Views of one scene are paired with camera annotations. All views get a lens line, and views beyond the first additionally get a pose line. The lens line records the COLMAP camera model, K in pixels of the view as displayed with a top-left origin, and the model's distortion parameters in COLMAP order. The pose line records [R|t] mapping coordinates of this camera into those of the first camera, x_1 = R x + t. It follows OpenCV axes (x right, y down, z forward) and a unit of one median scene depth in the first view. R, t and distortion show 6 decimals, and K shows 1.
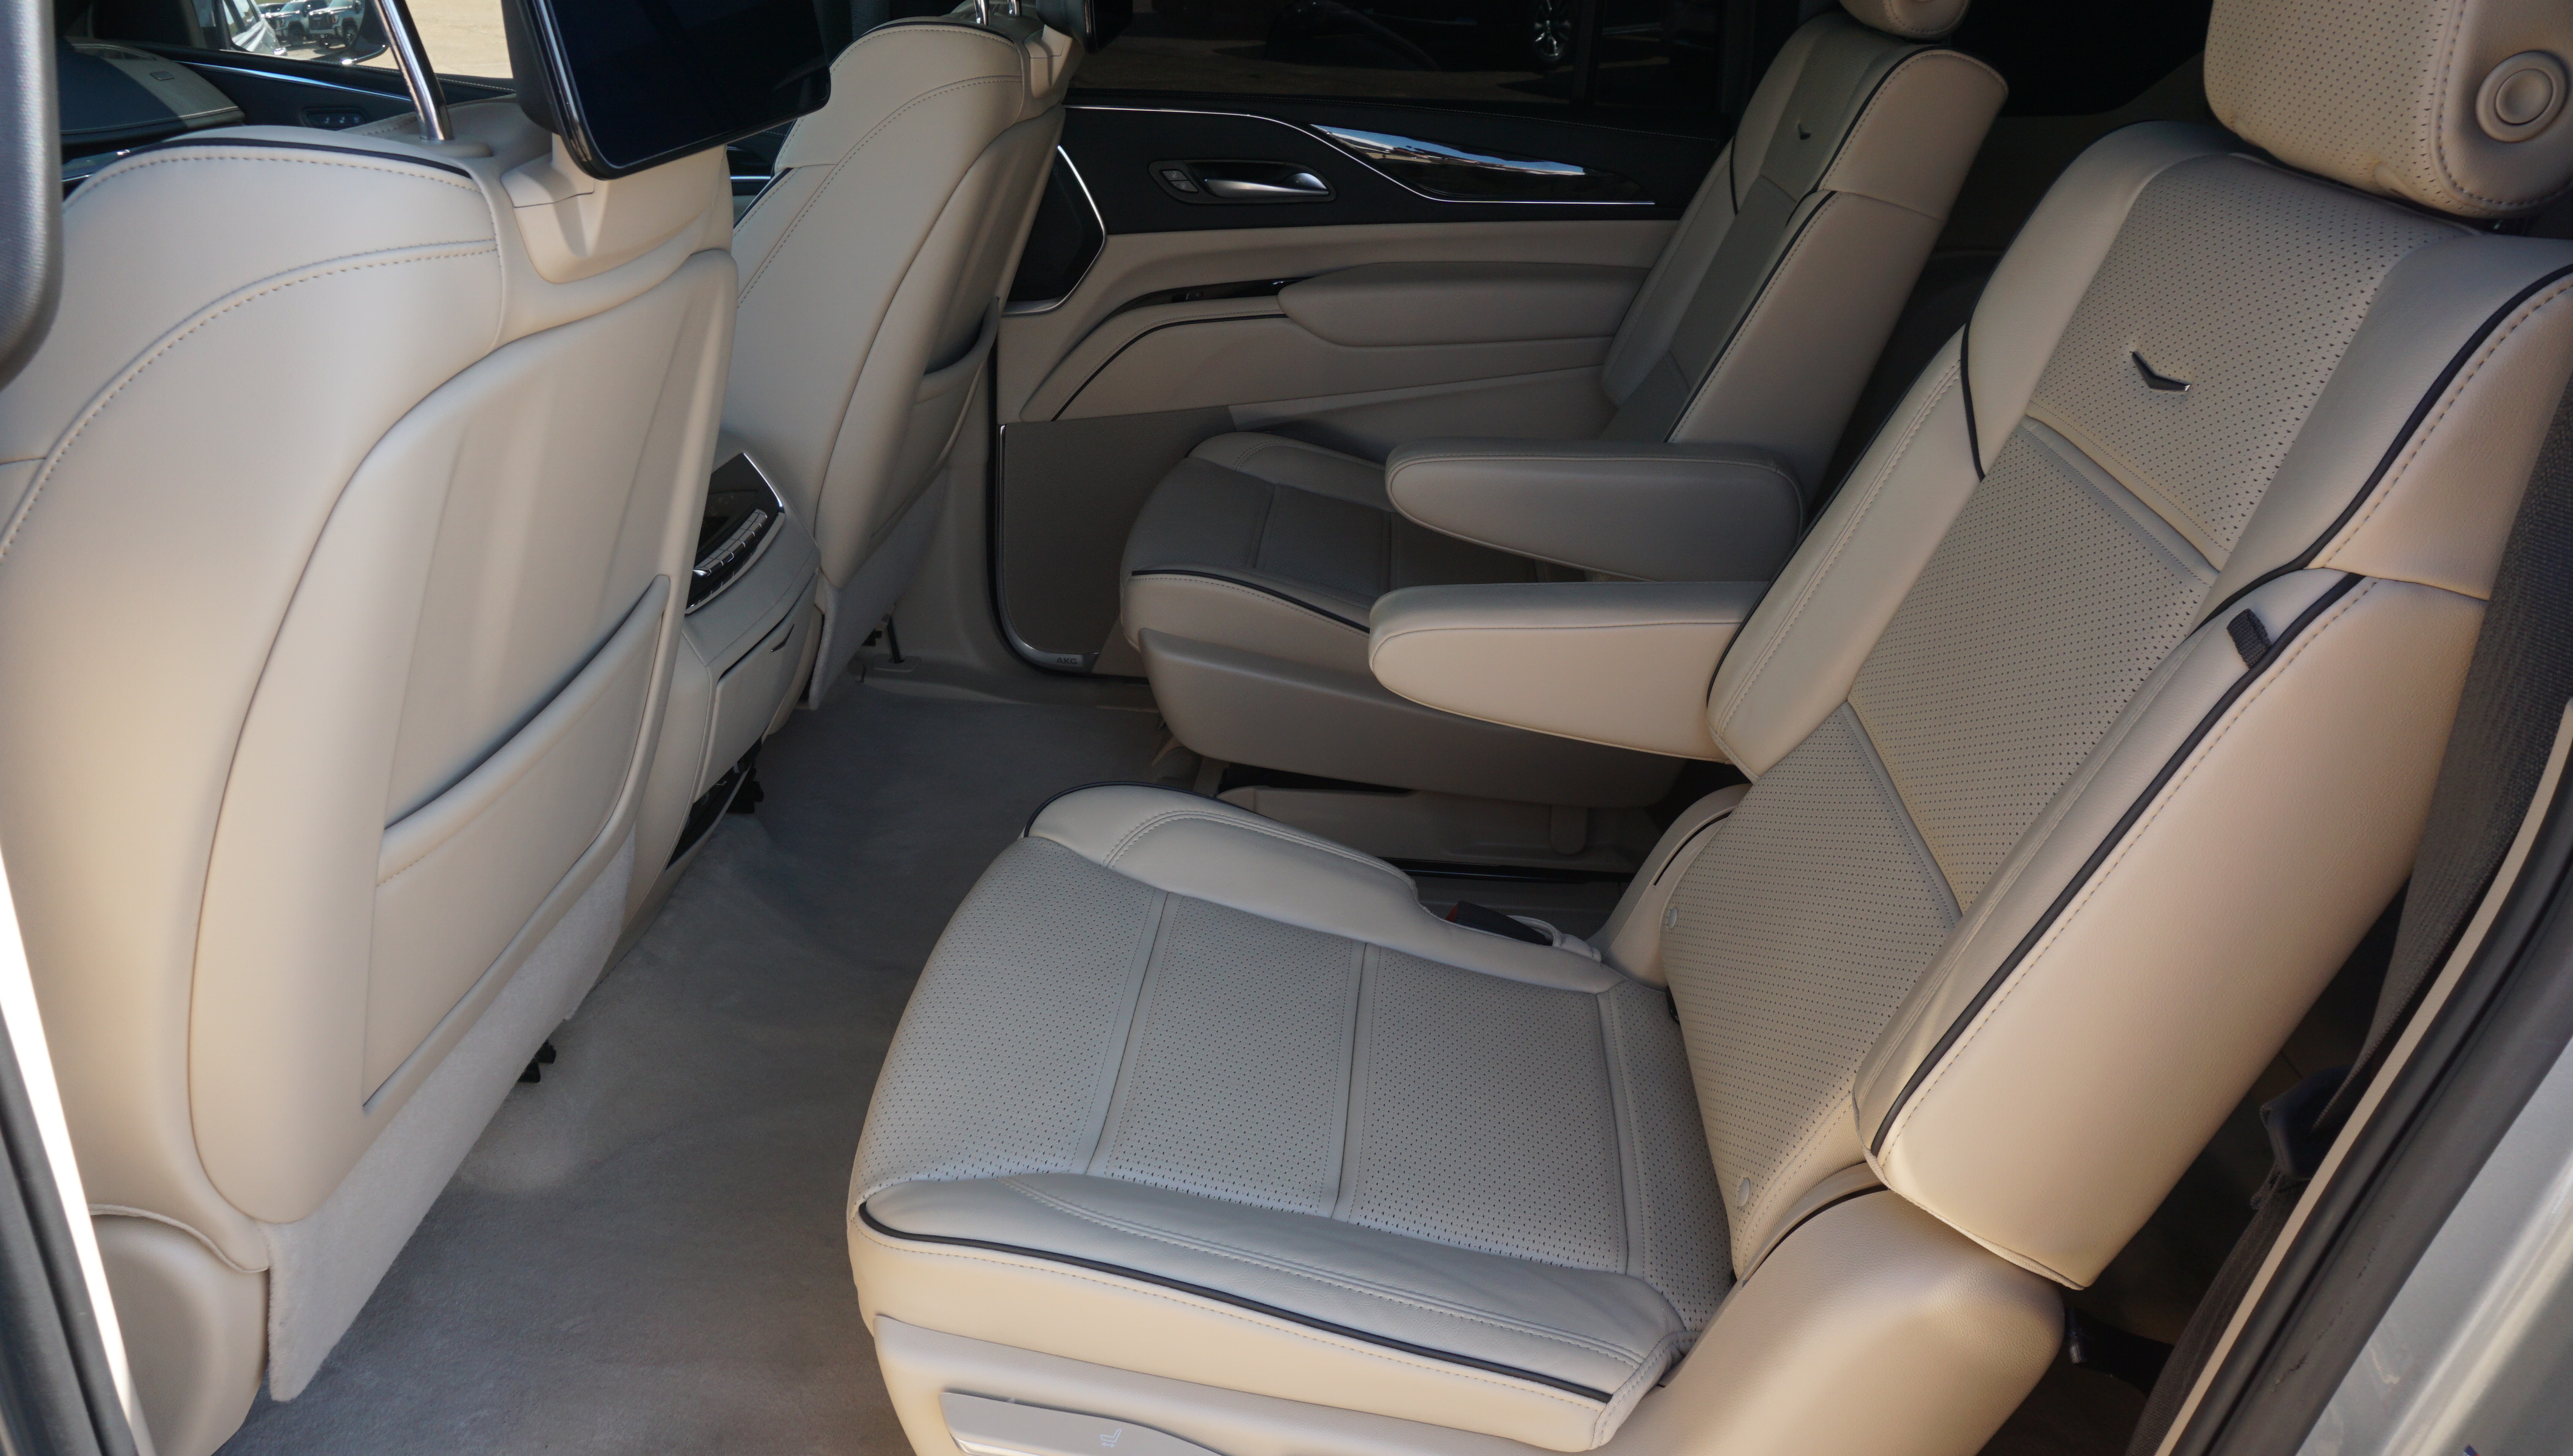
lens RADIAL K [[1718.5, 0, 1288.9], [0, 1718.5, 716.9], [0, 0, 1]] dist [-0.051013, 0.035740]
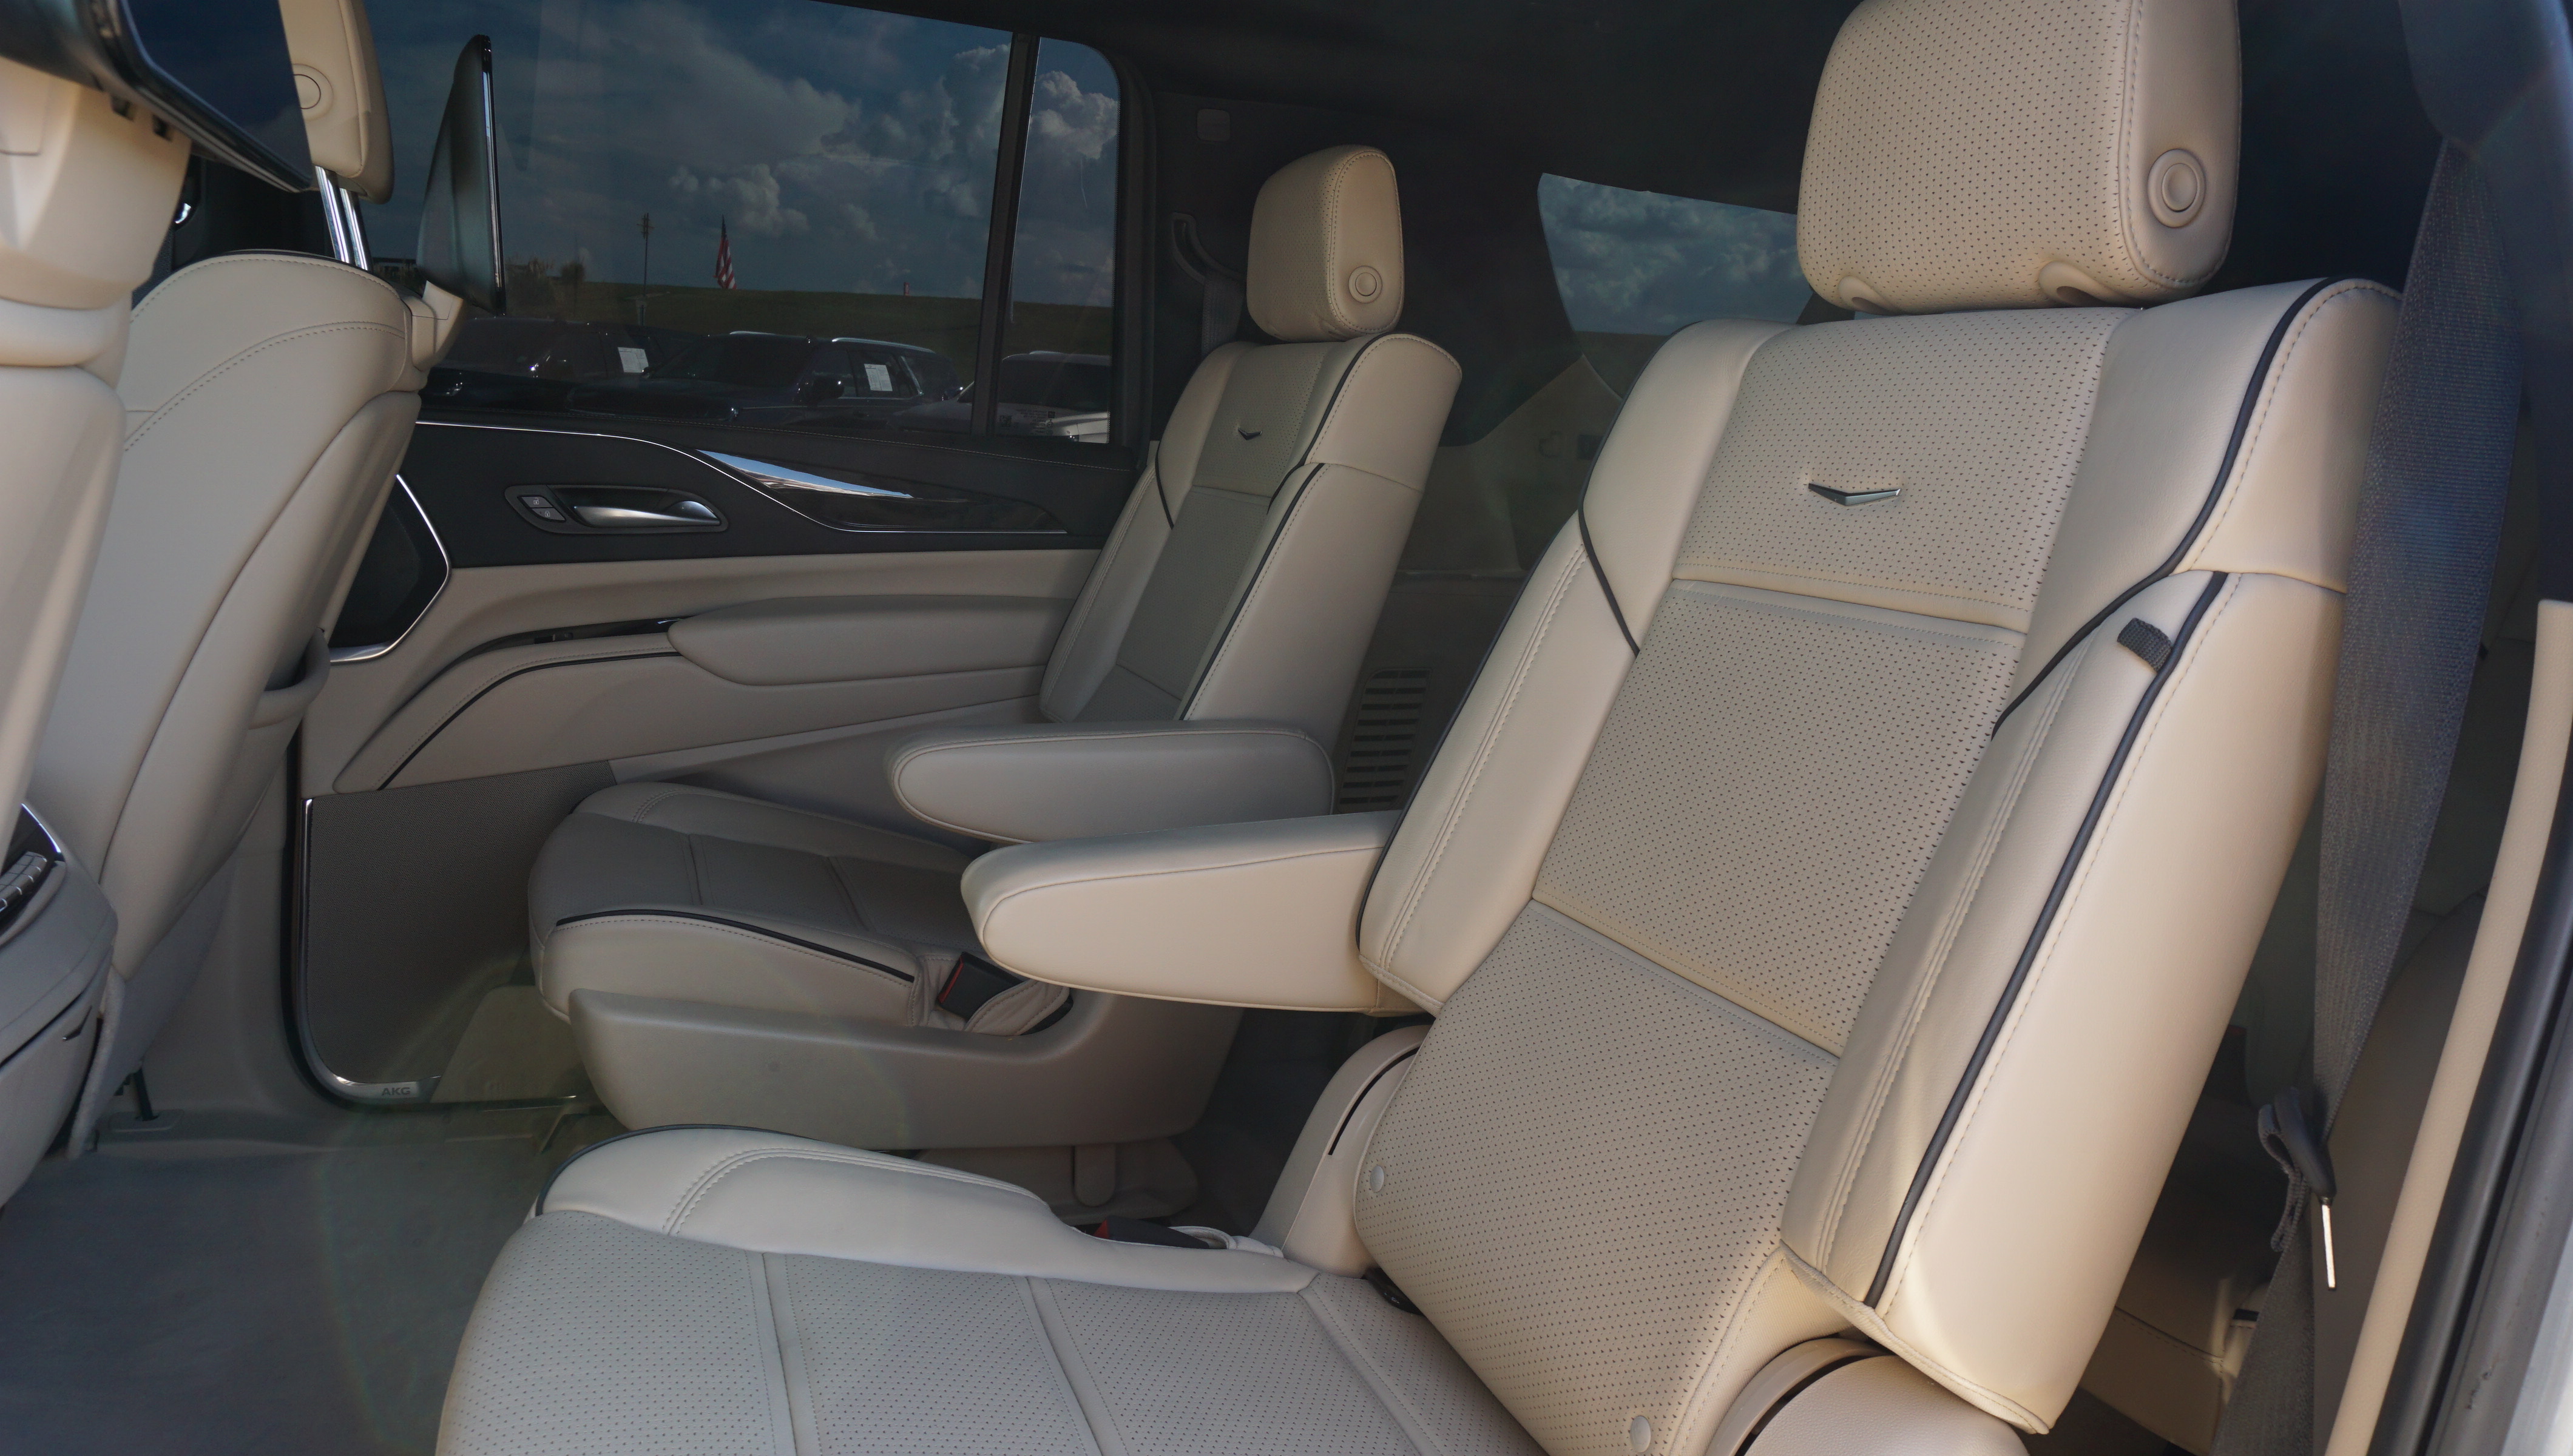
lens RADIAL K [[1718.5, 0, 1288.6], [0, 1718.5, 713.7], [0, 0, 1]] dist [-0.051013, 0.035740]
pose [[0.901087, -0.036732, 0.432079, -0.126339], [0.149808, 0.961426, -0.230688, 0.058666], [-0.406938, 0.272599, 0.871832, 0.140069]]
